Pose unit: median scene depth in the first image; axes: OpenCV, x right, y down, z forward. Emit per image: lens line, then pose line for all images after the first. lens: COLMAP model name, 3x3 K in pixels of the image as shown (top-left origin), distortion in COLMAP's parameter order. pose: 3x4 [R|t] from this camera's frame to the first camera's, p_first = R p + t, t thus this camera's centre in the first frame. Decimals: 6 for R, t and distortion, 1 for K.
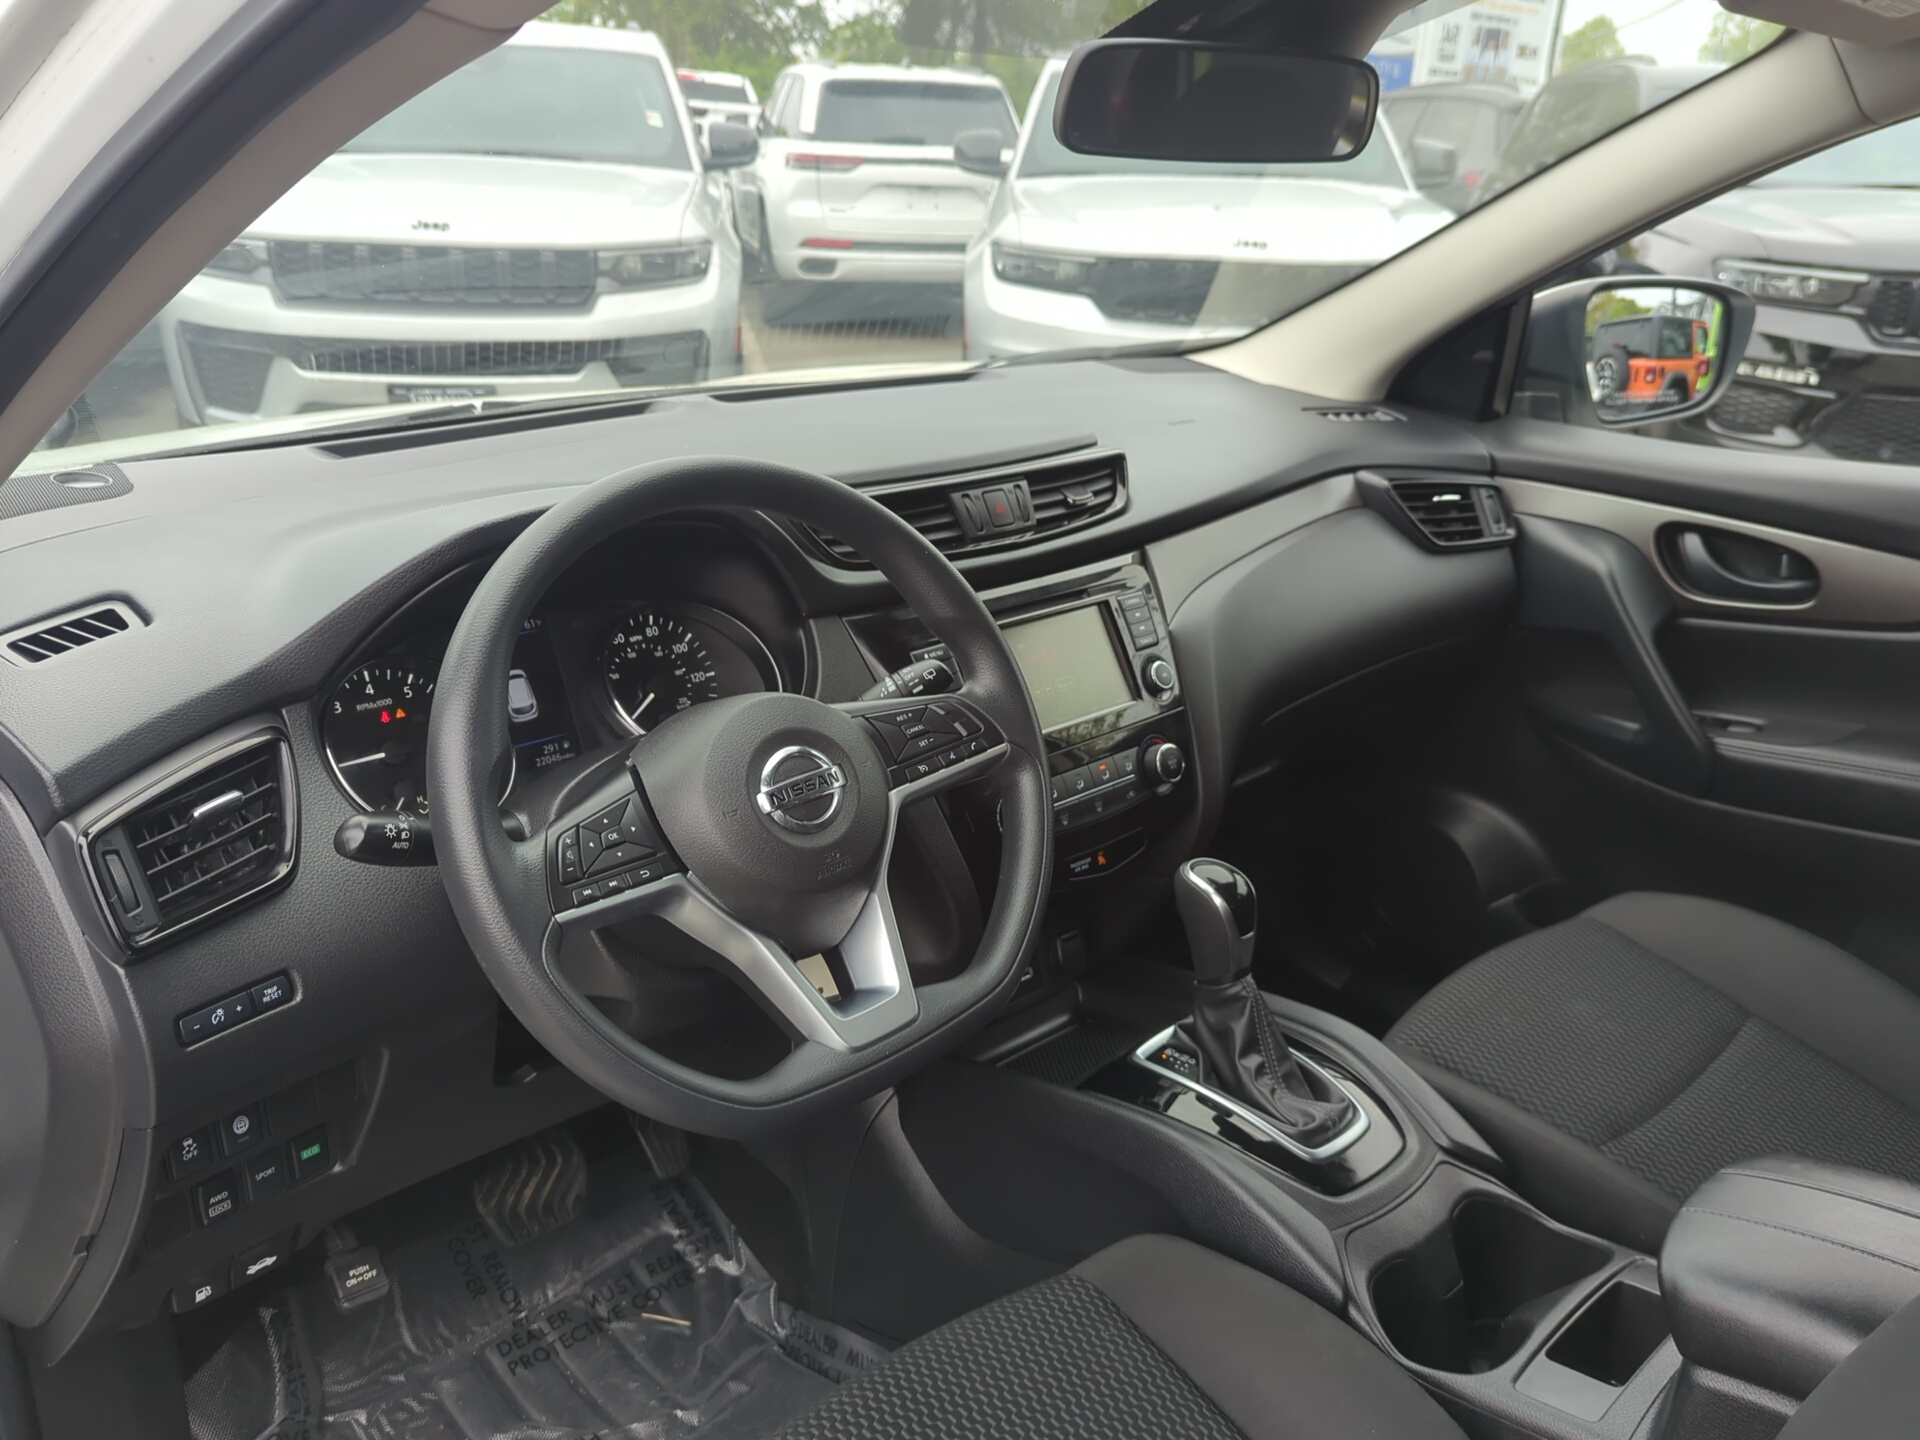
lens RADIAL K [[1553.2, 0, 986.8], [0, 1553.2, 714.0], [0, 0, 1]] dist [0.051820, -0.052698]
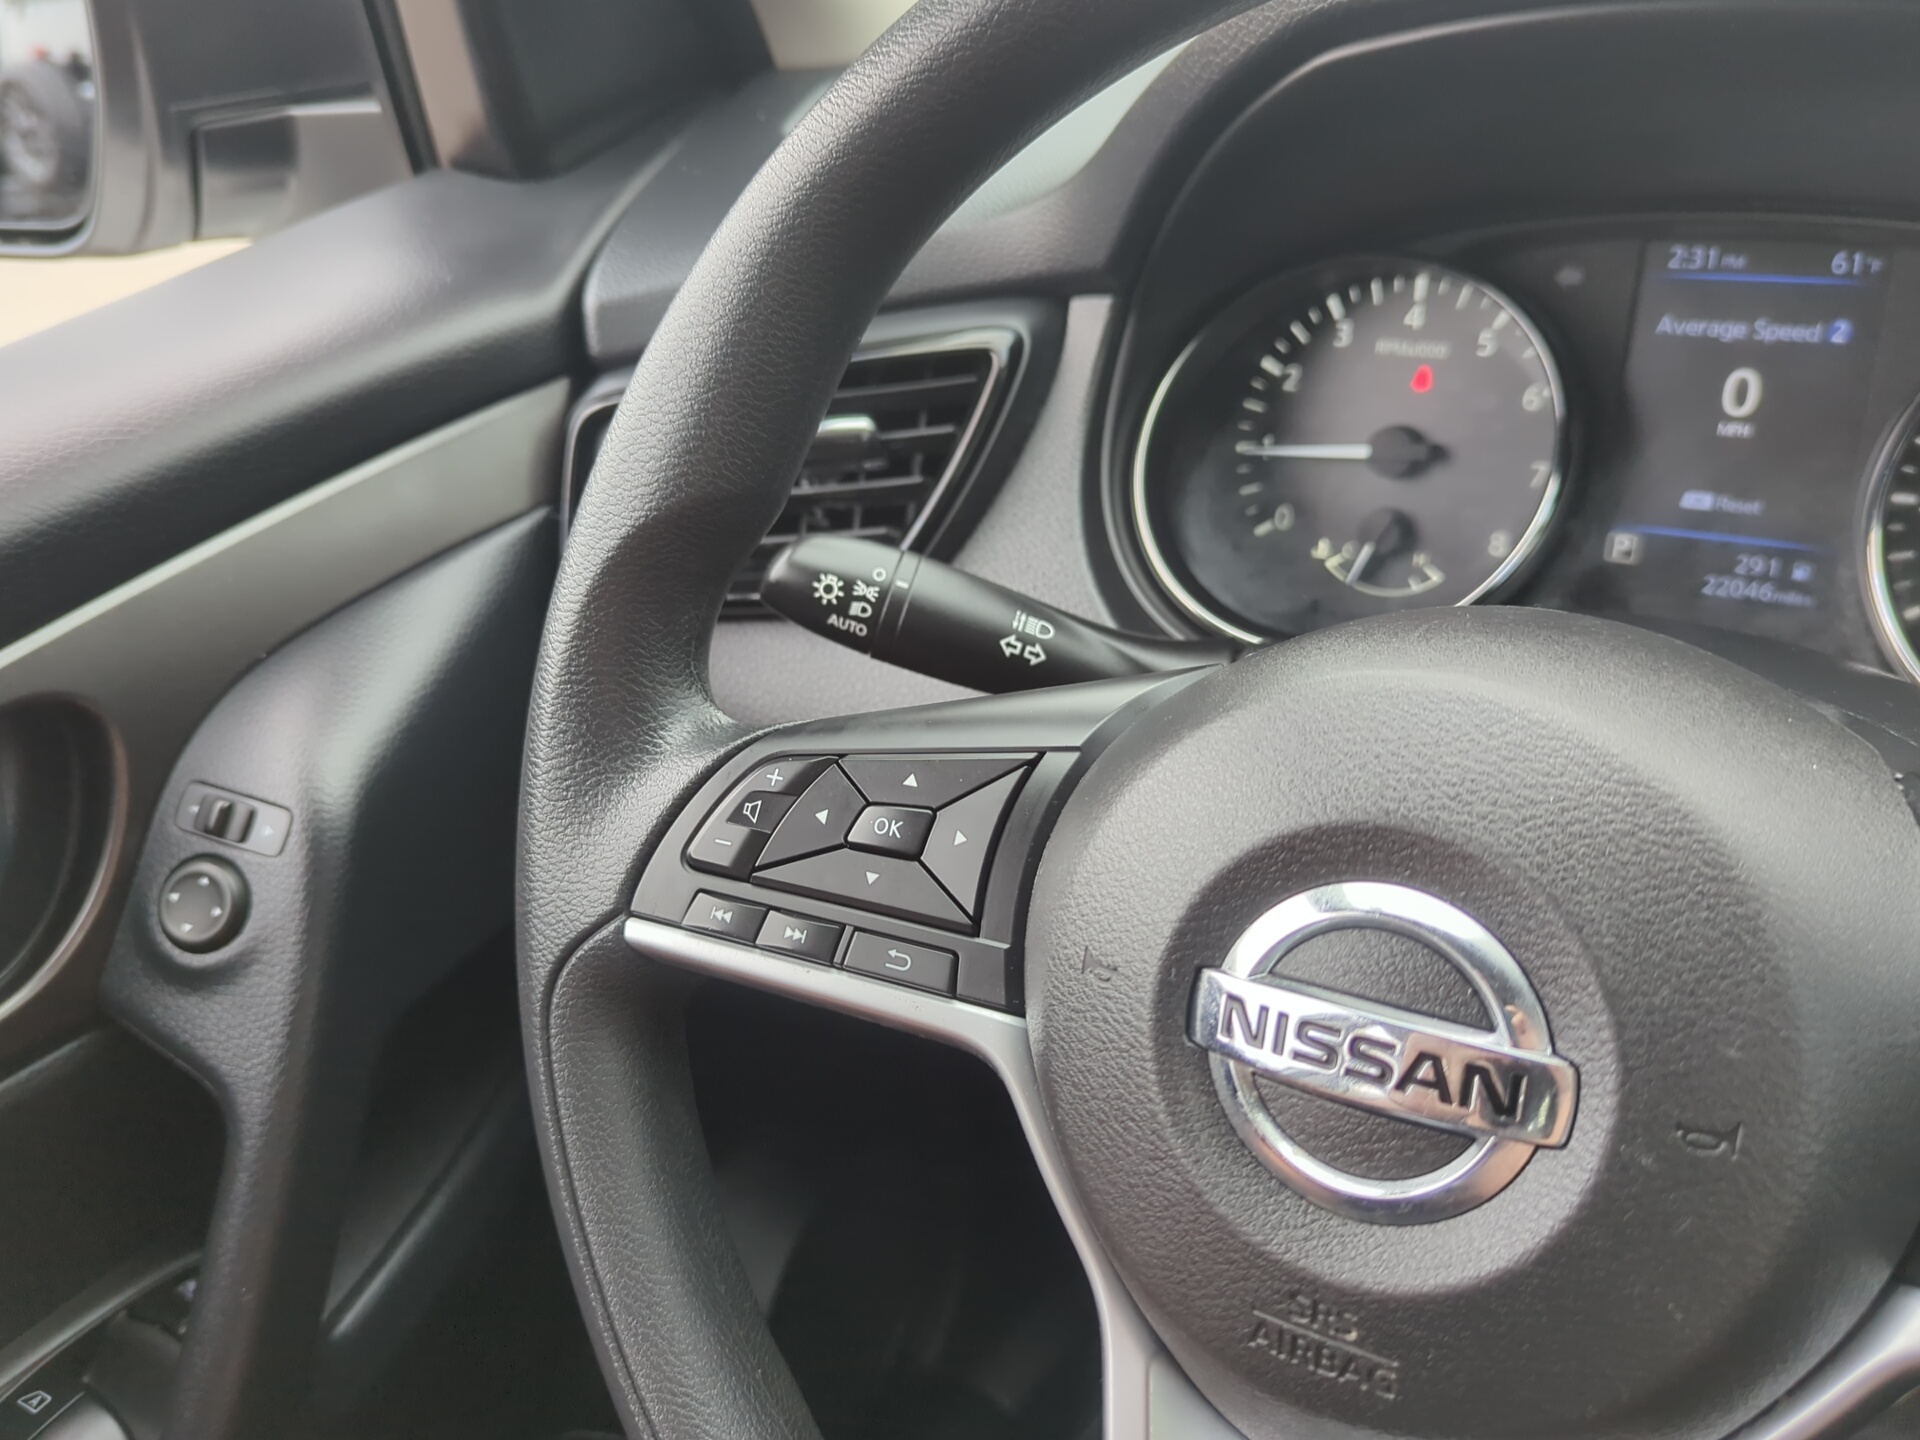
lens RADIAL K [[1603.6, 0, 999.7], [0, 1603.6, 699.3], [0, 0, 1]] dist [0.041062, -0.052584]
pose [[0.270331, 0.454579, -0.848693, 0.048146], [-0.205424, 0.888448, 0.410440, -0.072402], [0.940597, 0.063388, 0.333556, 0.567527]]
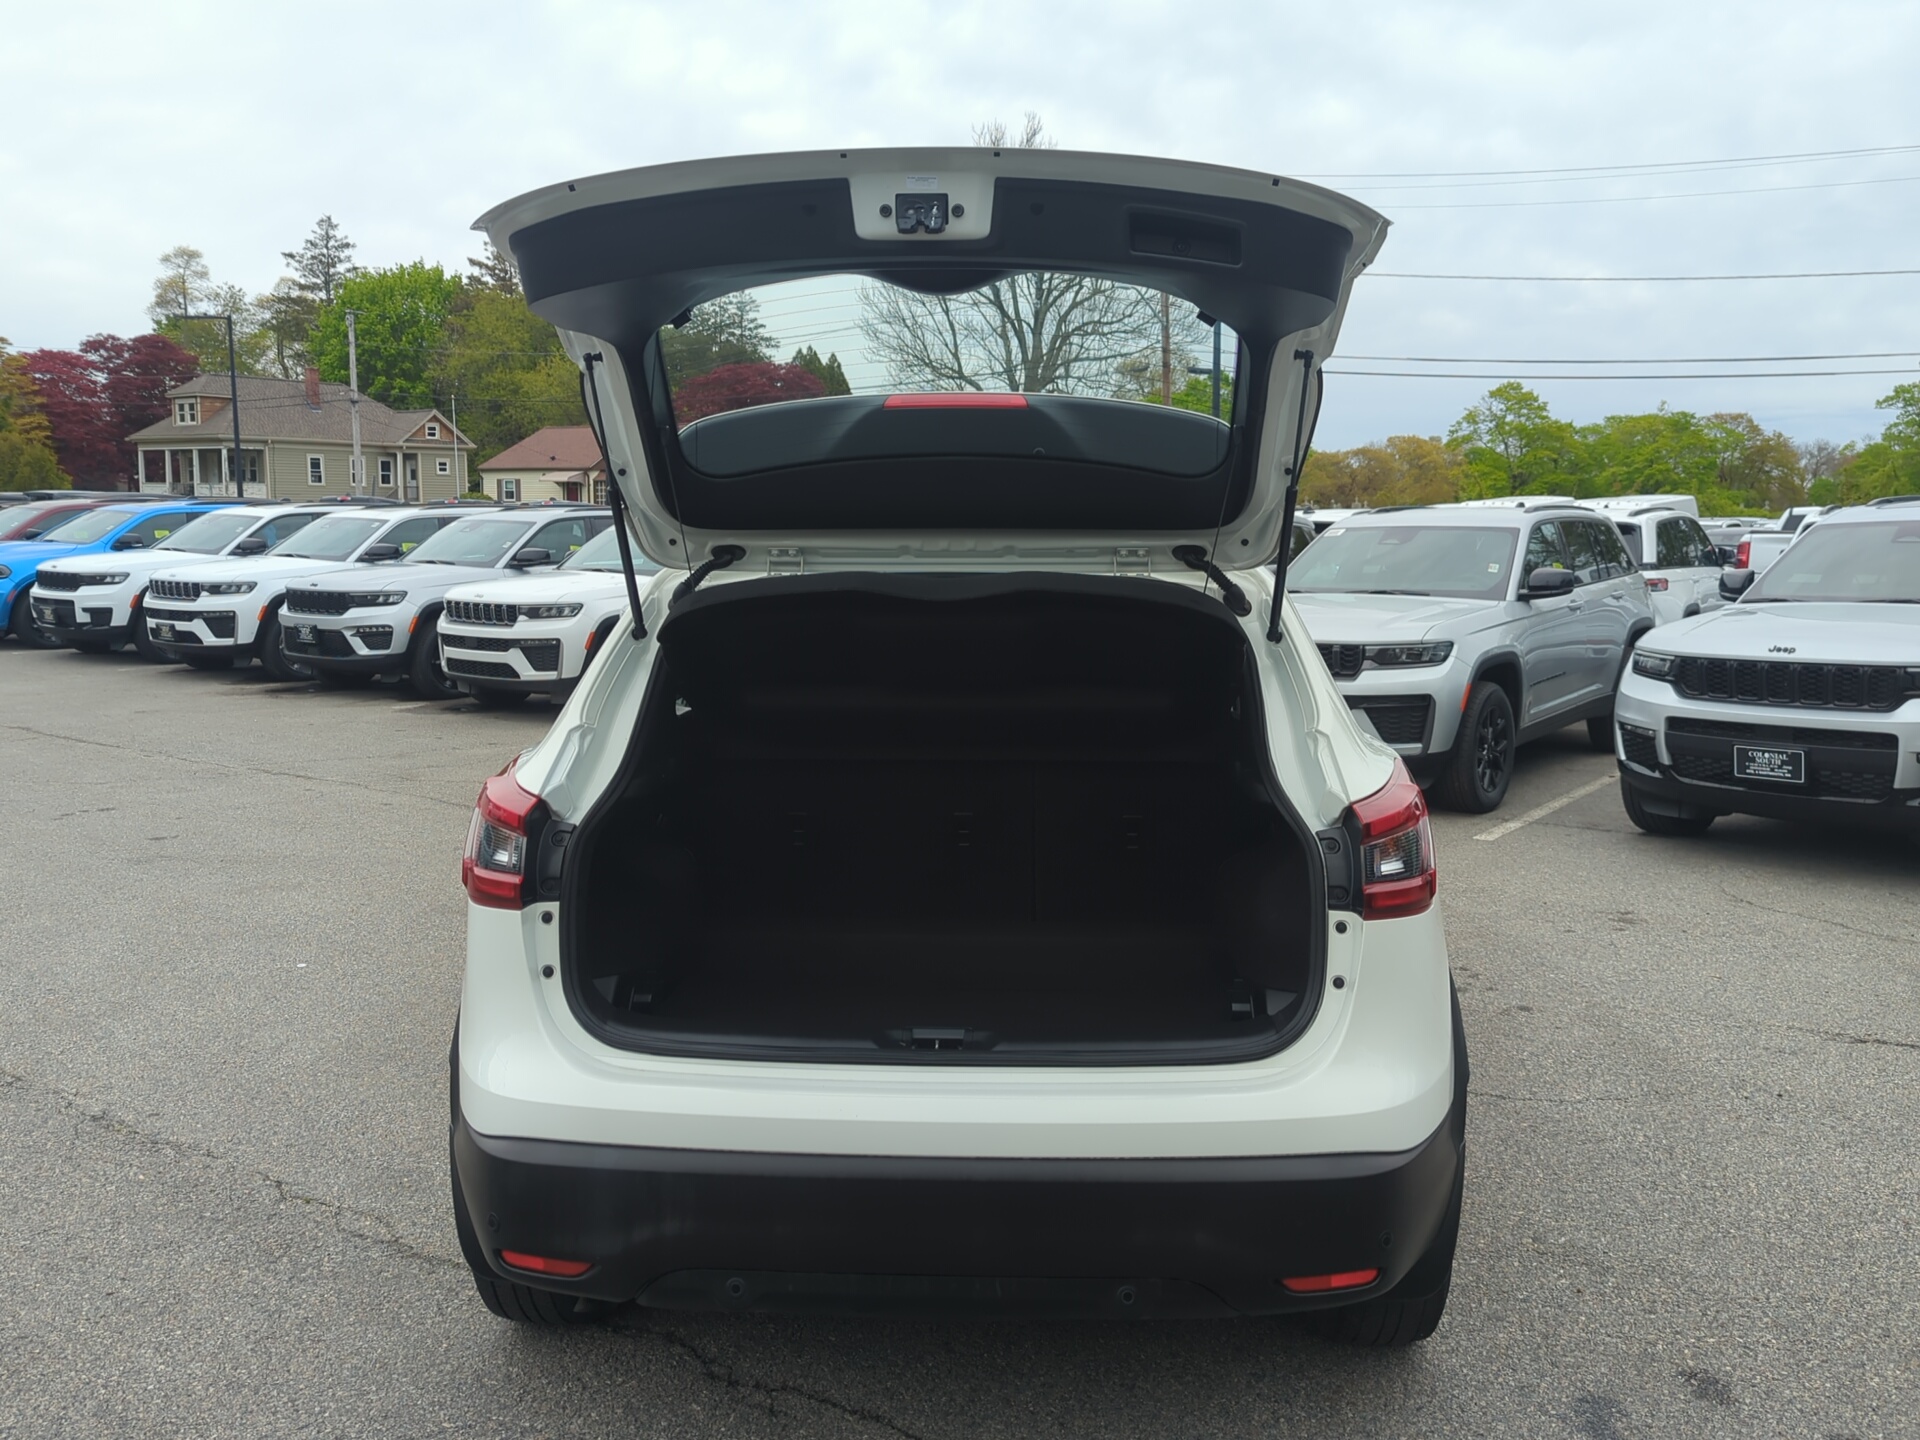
lens RADIAL K [[1549.9, 0, 973.0], [0, 1549.9, 686.6], [0, 0, 1]] dist [0.076764, -0.079185]
pose [[0.679574, 0.038003, -0.732622, 2.965949], [-0.233654, 0.957862, -0.167049, 0.560326], [0.695402, 0.284702, 0.659818, -1.767614]]
